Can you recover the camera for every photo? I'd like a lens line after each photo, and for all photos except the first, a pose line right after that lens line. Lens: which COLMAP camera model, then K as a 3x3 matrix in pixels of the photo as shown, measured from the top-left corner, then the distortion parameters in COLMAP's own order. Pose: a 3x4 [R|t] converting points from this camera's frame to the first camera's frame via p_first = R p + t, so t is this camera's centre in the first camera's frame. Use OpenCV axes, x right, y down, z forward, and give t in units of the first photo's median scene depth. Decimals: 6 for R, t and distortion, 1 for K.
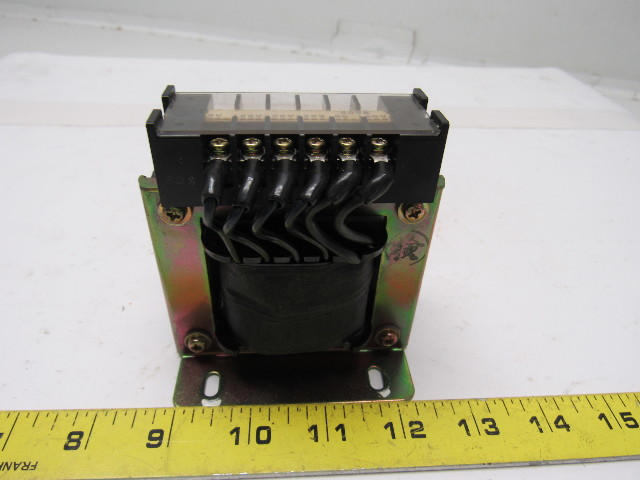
lens RADIAL K [[457.2, 0, 319.1], [0, 457.2, 206.2], [0, 0, 1]] dist [-0.001066, -0.008016]
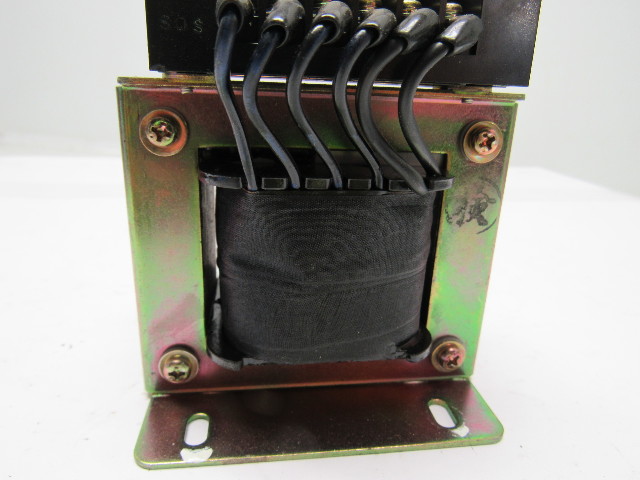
lens RADIAL K [[441.8, 0, 320.0], [0, 441.8, 240.0], [0, 0, 1]] dist [0.000084, -0.002517]
pose [[0.997190, -0.011294, 0.074055, -0.108950], [0.032340, 0.956605, -0.289589, 0.332238], [-0.067570, 0.291170, 0.954282, 0.326357]]
